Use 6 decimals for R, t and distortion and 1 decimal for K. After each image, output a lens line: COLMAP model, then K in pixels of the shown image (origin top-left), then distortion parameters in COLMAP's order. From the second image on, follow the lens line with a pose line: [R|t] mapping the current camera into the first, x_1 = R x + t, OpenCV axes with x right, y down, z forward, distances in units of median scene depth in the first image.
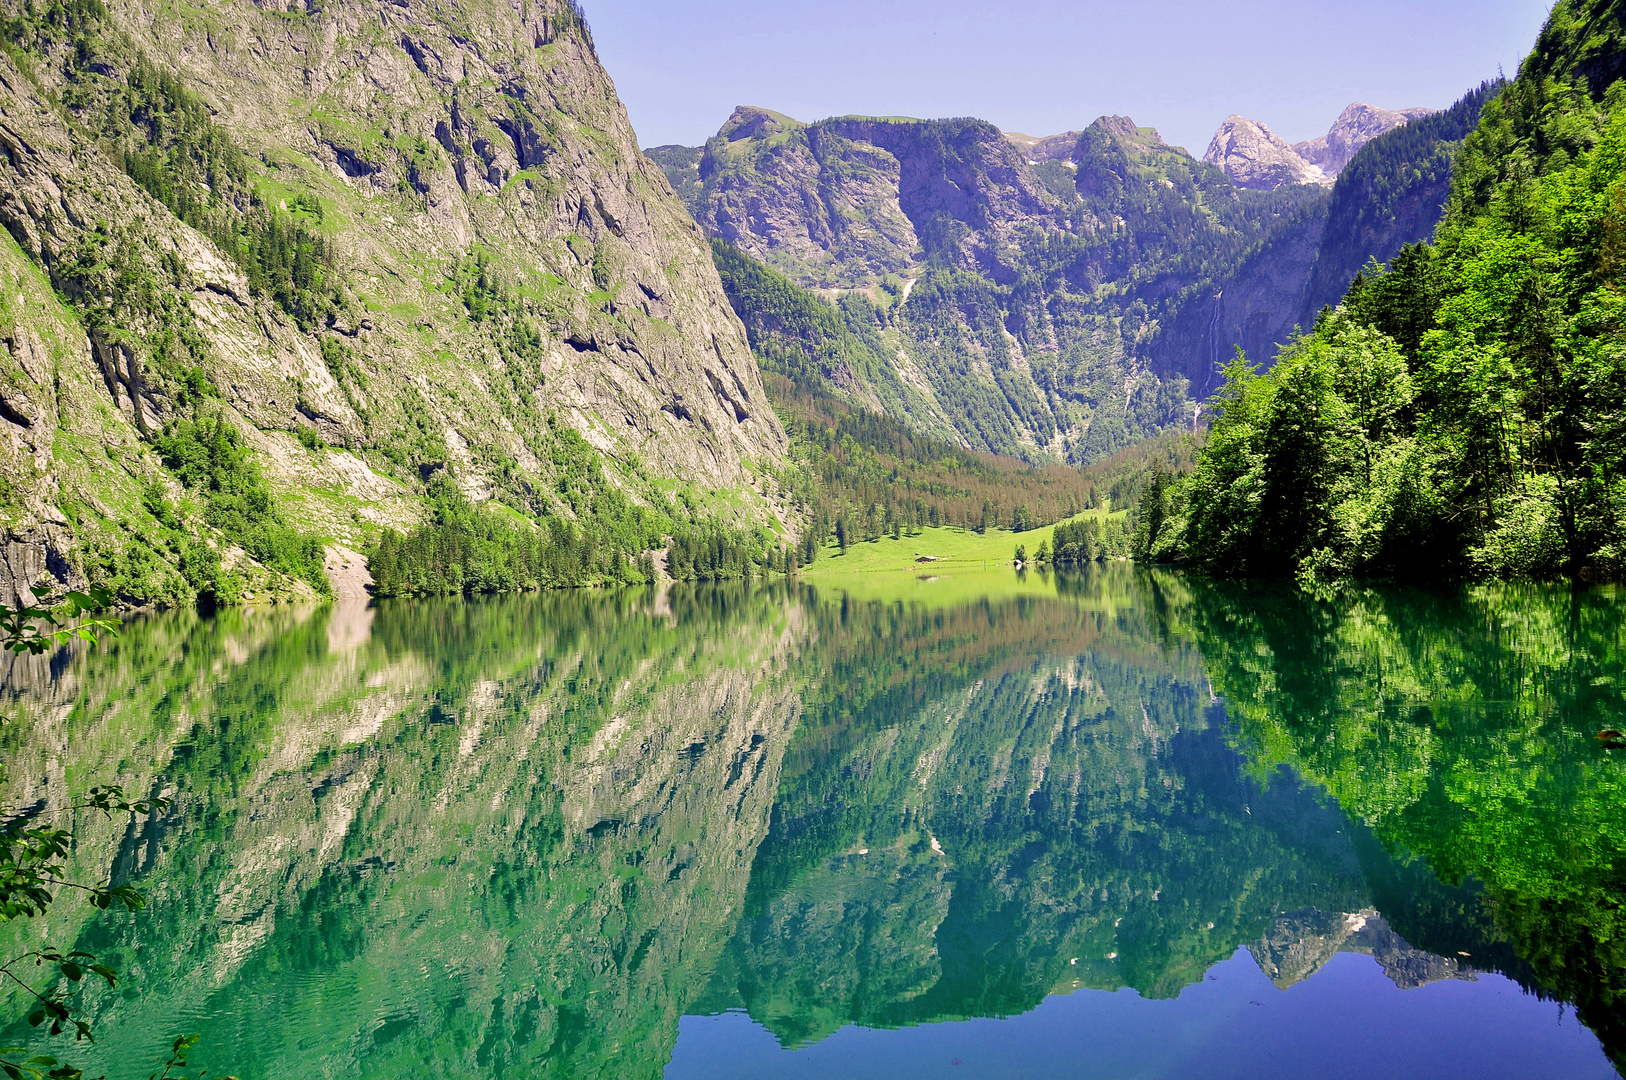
lens RADIAL K [[1288.9, 0, 813.0], [0, 1288.9, 540.0], [0, 0, 1]] dist [-0.128820, 0.084719]
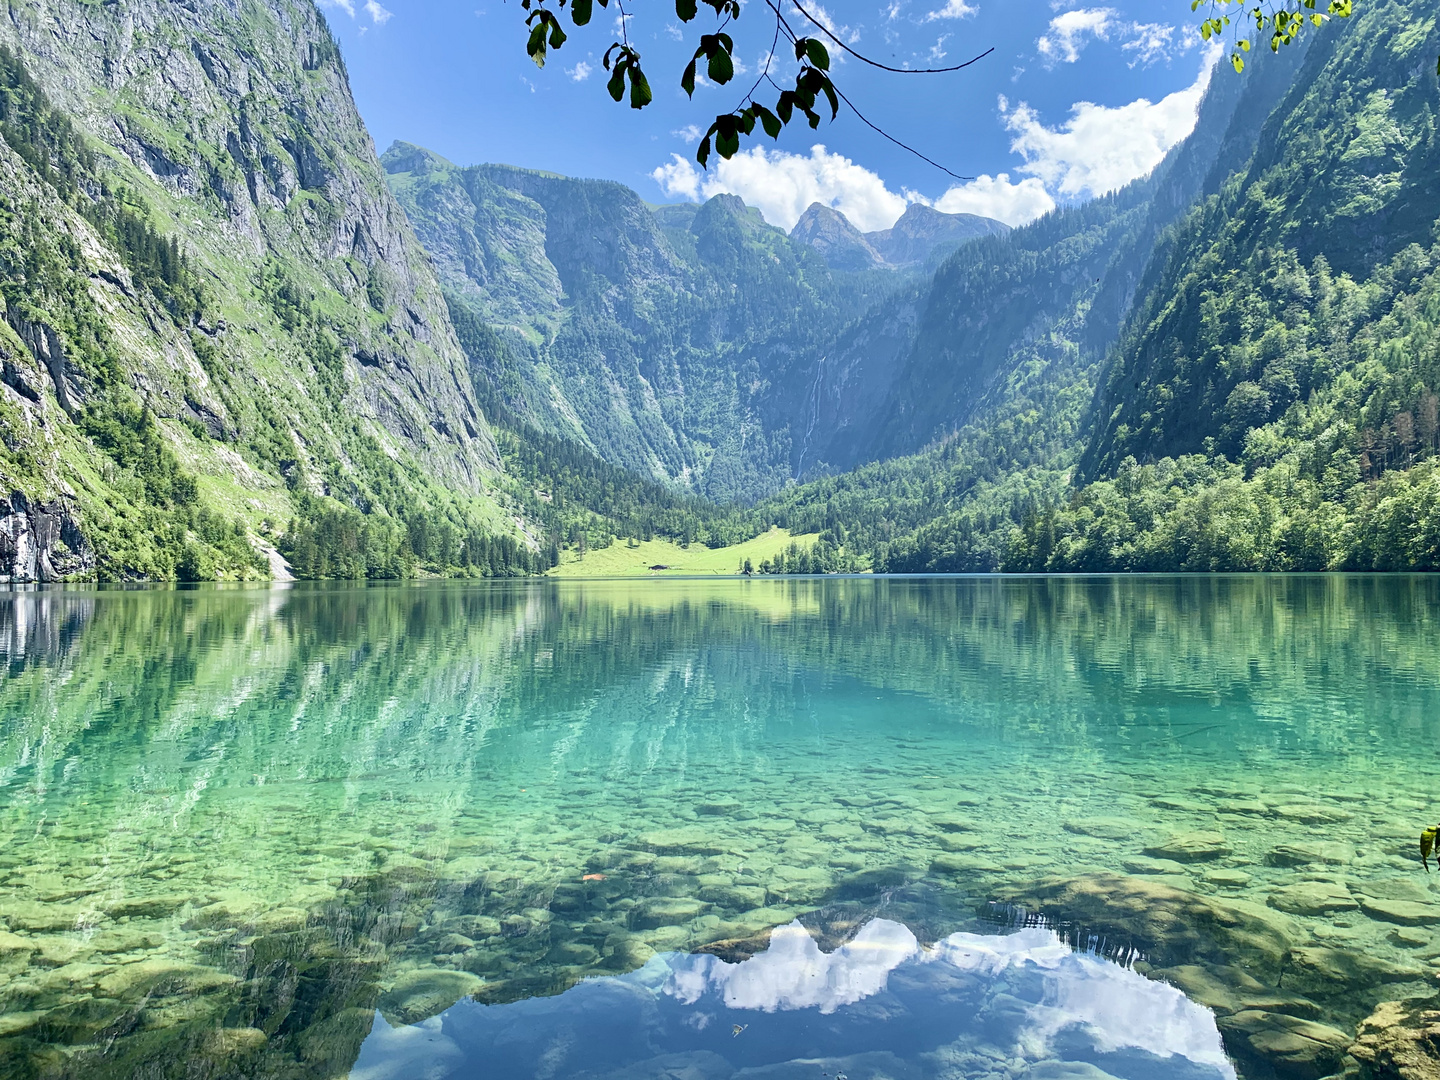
lens RADIAL K [[1152.8, 0, 720.0], [0, 1152.8, 540.0], [0, 0, 1]] dist [0.054980, -0.075329]
pose [[0.956883, 0.050808, 0.285996, -0.160103], [-0.046968, 0.998691, -0.020275, 0.007725], [-0.286652, 0.005968, 0.958016, -0.042200]]
